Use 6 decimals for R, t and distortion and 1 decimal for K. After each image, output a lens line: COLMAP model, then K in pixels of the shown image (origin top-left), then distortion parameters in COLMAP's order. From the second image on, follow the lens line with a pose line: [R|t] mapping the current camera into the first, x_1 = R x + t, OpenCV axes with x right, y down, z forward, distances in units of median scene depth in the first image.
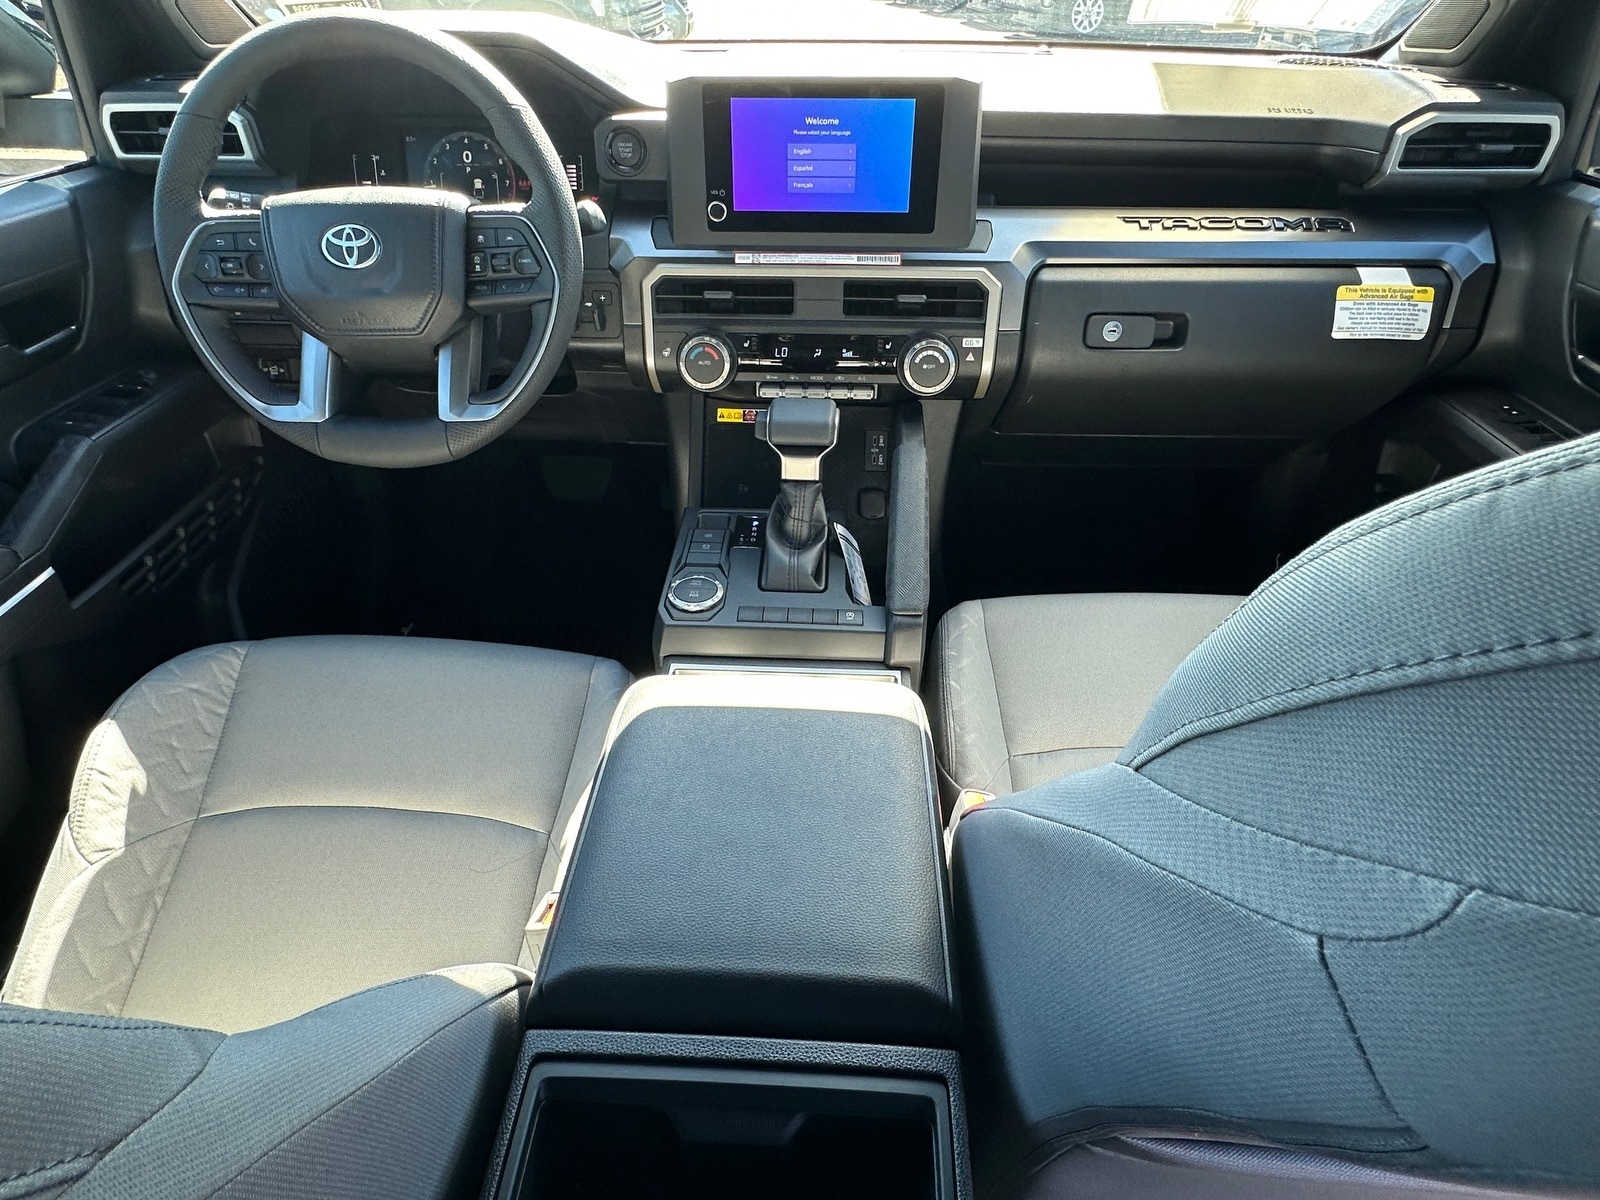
lens RADIAL K [[901.1, 0, 783.6], [0, 901.1, 606.1], [0, 0, 1]] dist [-0.004723, -0.001169]
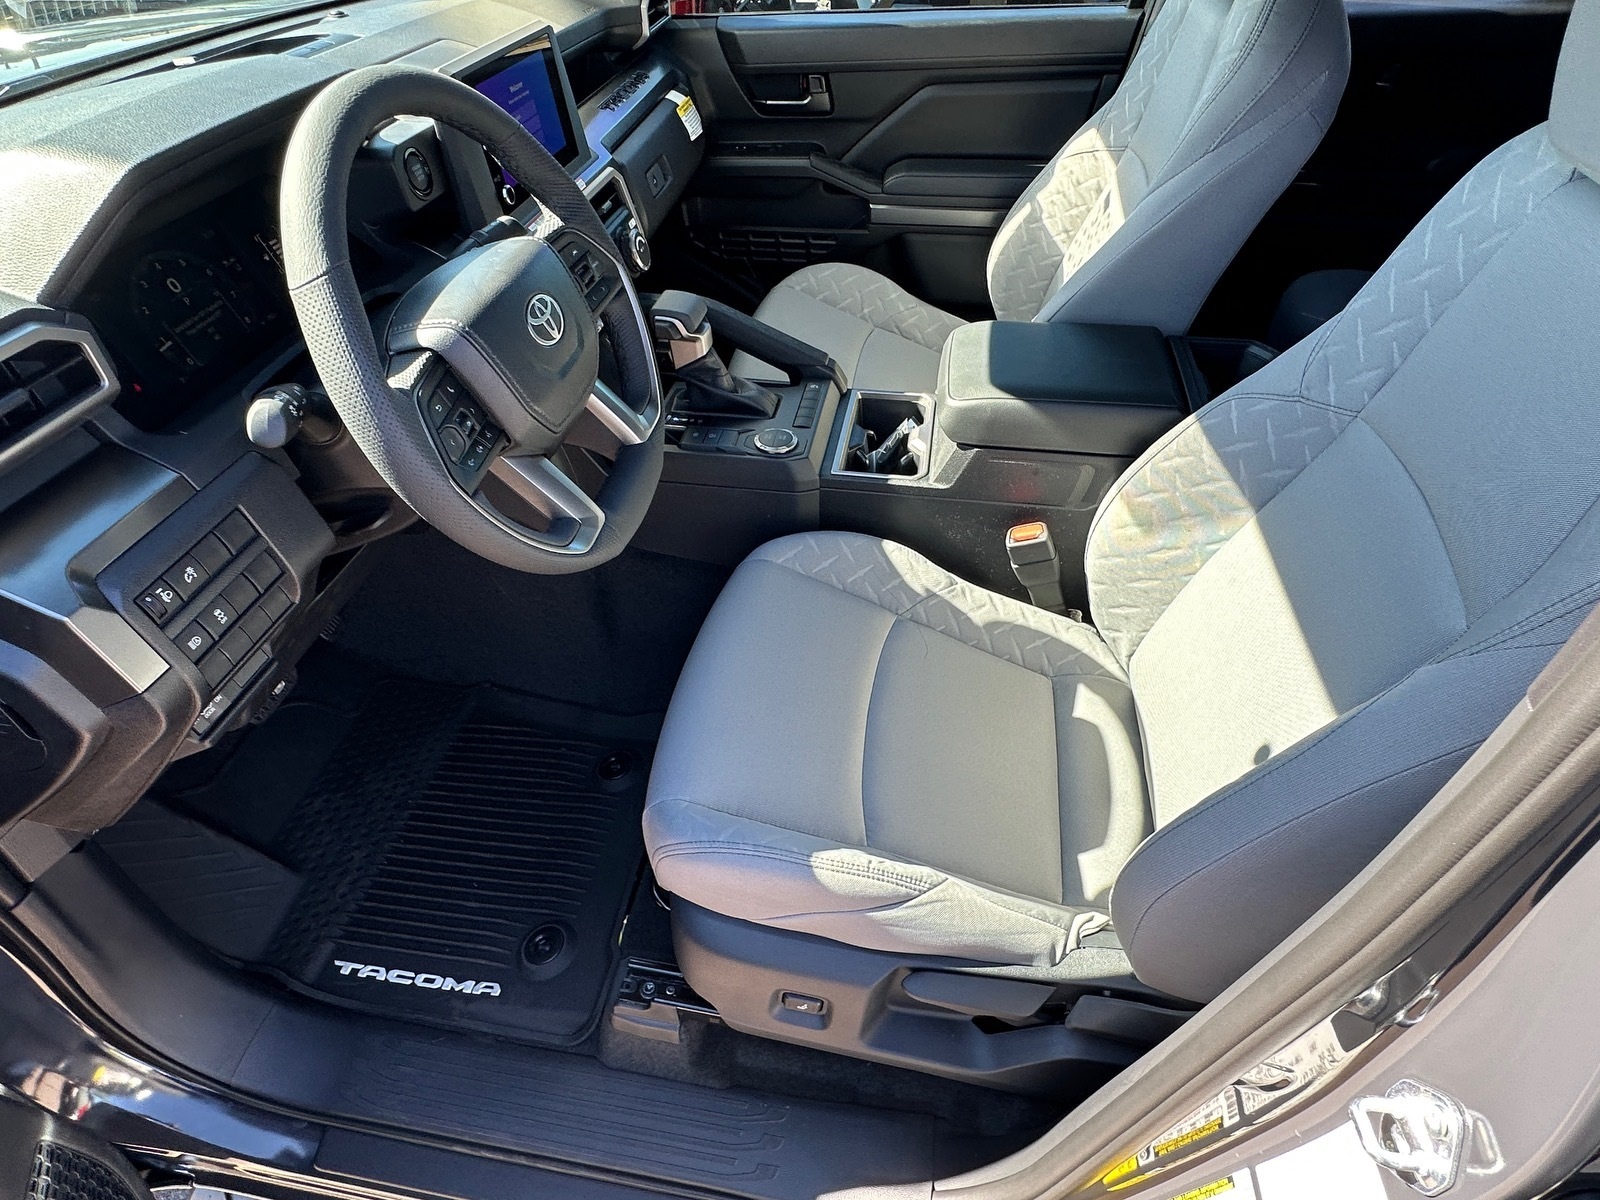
lens RADIAL K [[860.1, 0, 787.3], [0, 860.1, 617.6], [0, 0, 1]] dist [-0.011869, 0.000010]
pose [[0.129098, -0.682894, 0.719020, -1.075548], [0.612404, 0.625197, 0.483828, -0.409007], [-0.779932, 0.377869, 0.498919, 0.427507]]
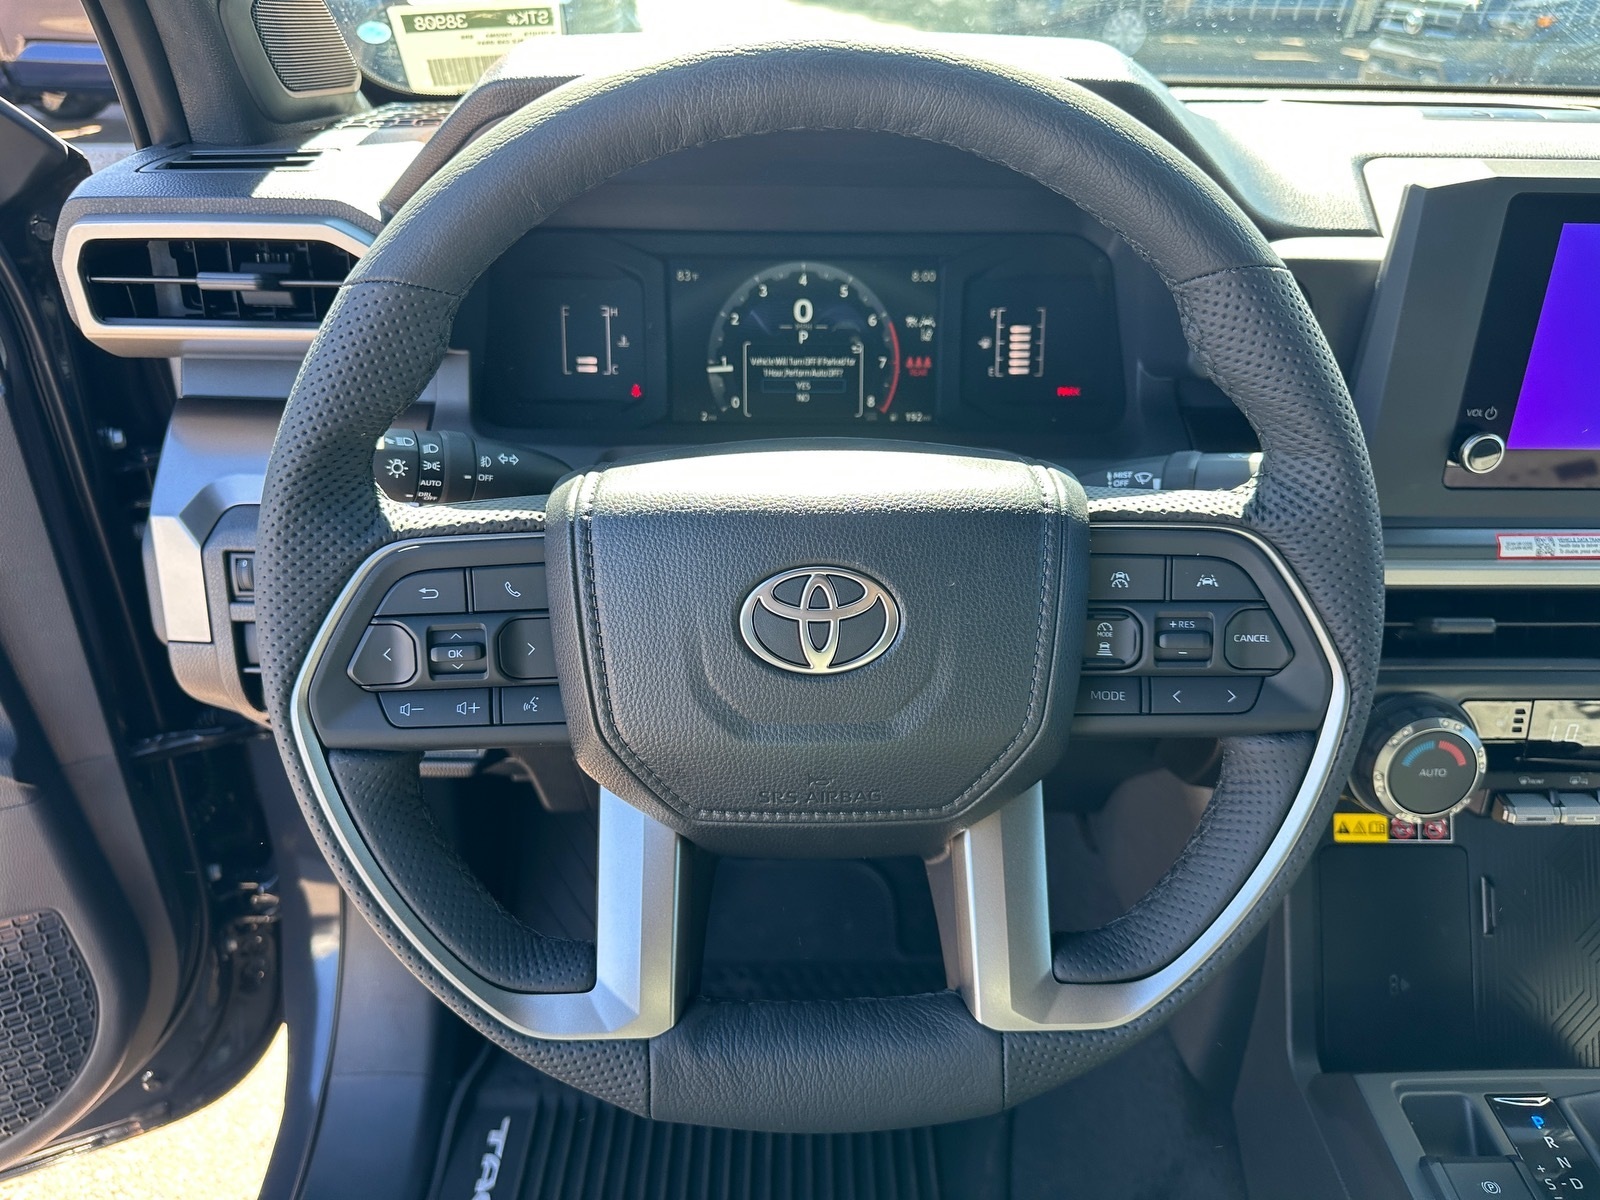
lens RADIAL K [[1132.8, 0, 808.9], [0, 1132.8, 626.2], [0, 0, 1]] dist [0.071531, -0.093322]
pose [[0.998068, -0.021487, 0.058296, -0.436384], [0.027650, 0.993868, -0.107060, -0.295867], [-0.055638, 0.108466, 0.992542, 0.454419]]
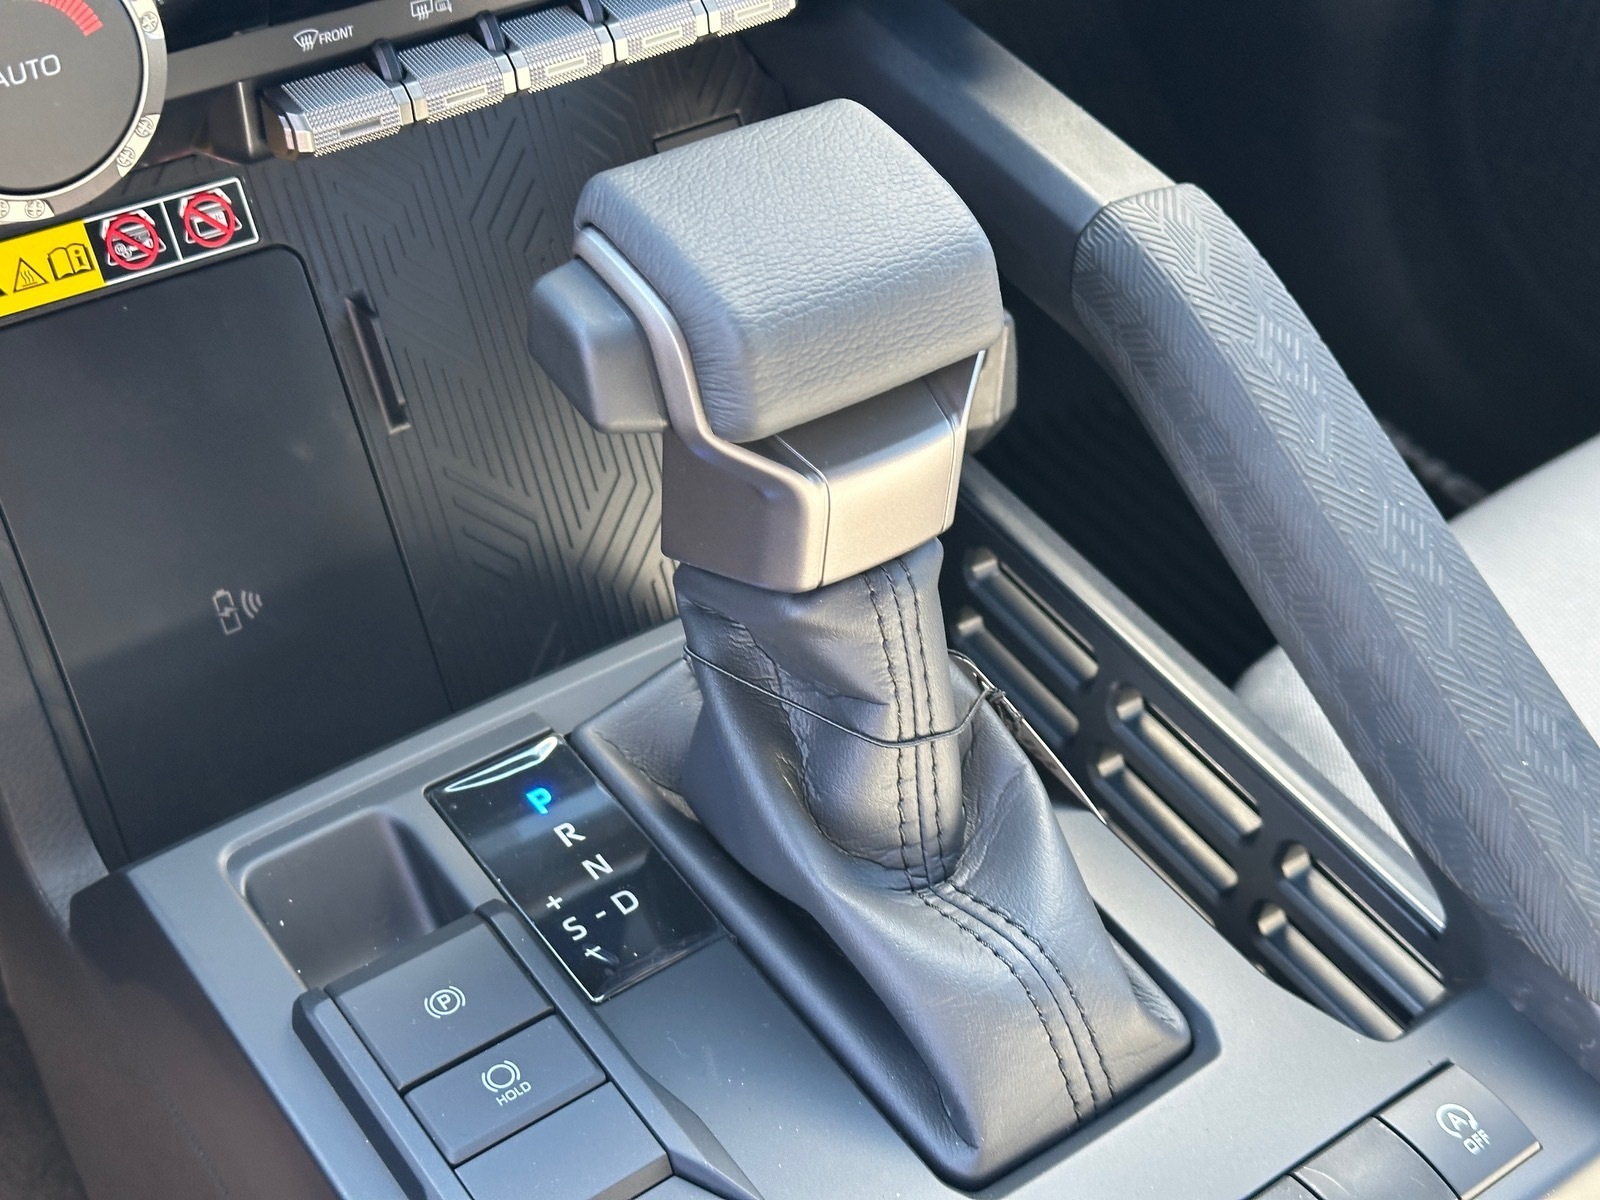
lens RADIAL K [[2237.9, 0, 800.0], [0, 2237.9, 600.0], [0, 0, 1]] dist [0.074307, -0.110878]
pose [[0.757572, -0.397288, 0.517926, -0.234895], [0.310934, 0.917283, 0.248820, -0.245198], [-0.573938, -0.027459, 0.818438, 0.594519]]
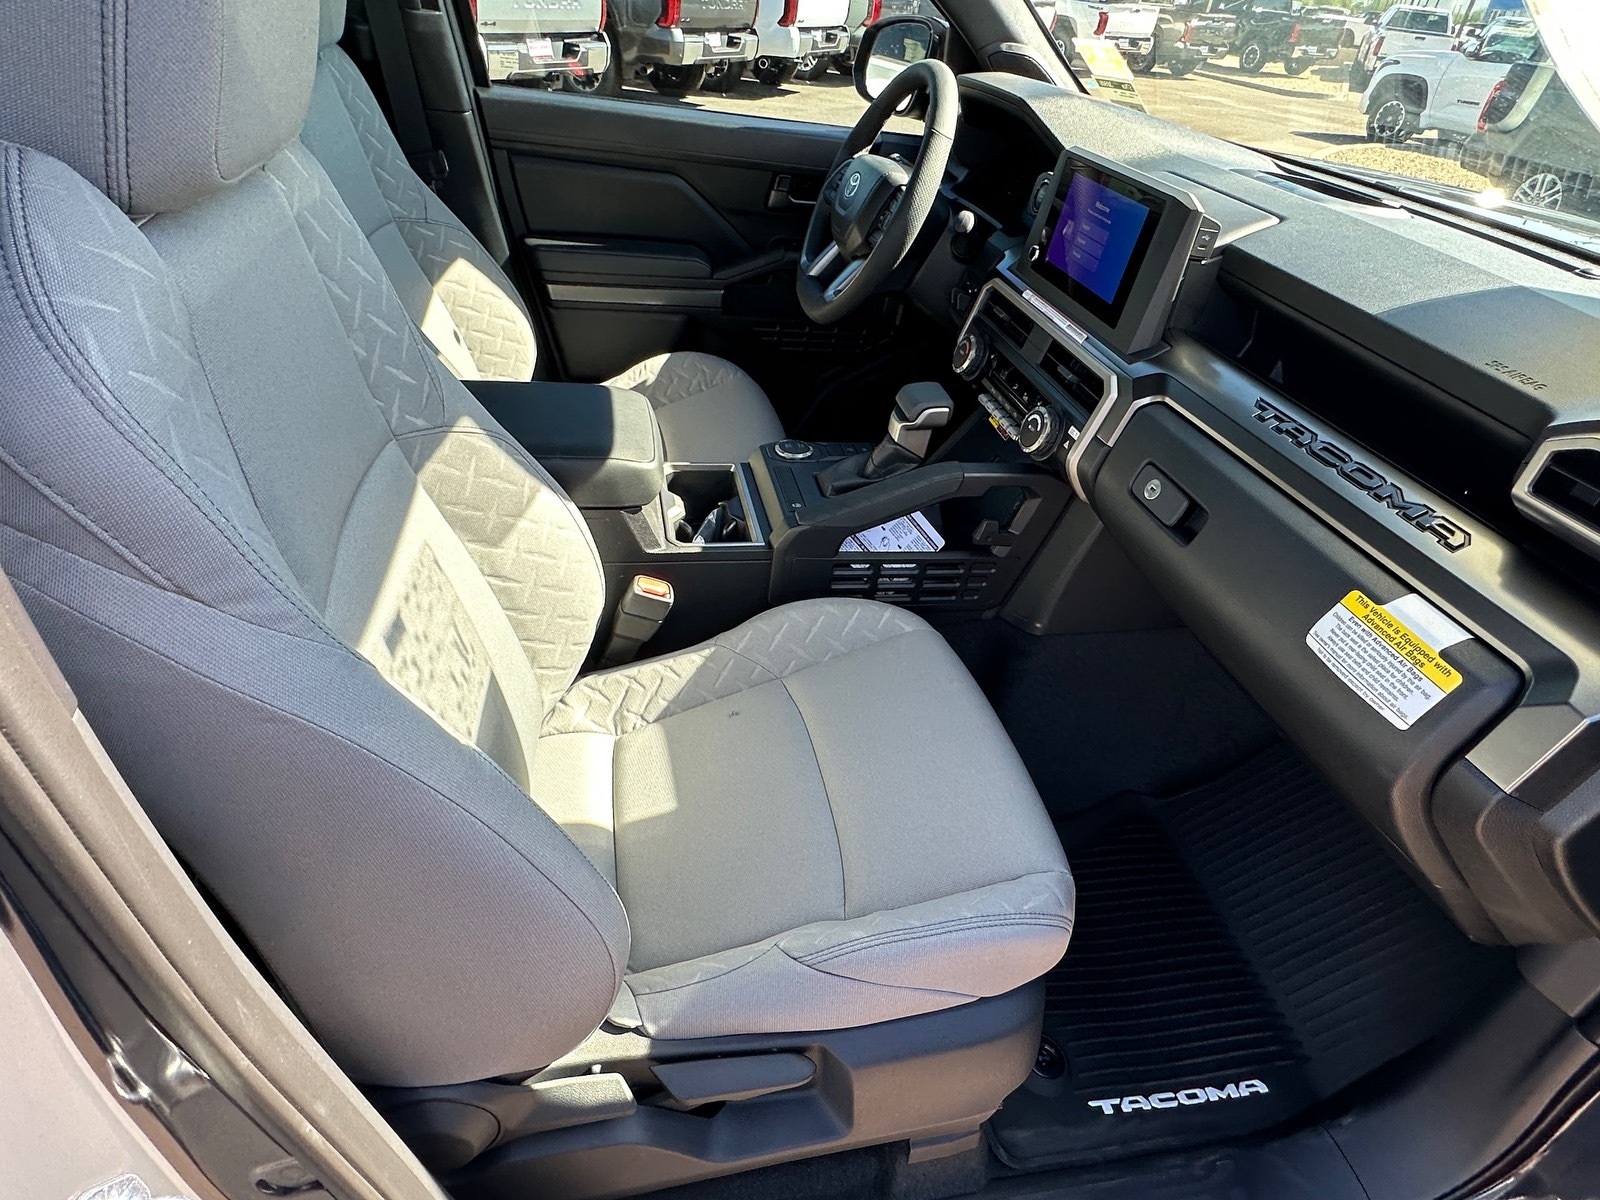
lens RADIAL K [[888.6, 0, 763.1], [0, 888.6, 619.4], [0, 0, 1]] dist [-0.040411, 0.018163]
pose [[0.213436, 0.604065, -0.767822, 1.070635], [-0.655417, 0.671359, 0.345985, -0.271286], [0.724482, 0.429398, 0.539206, 0.287538]]
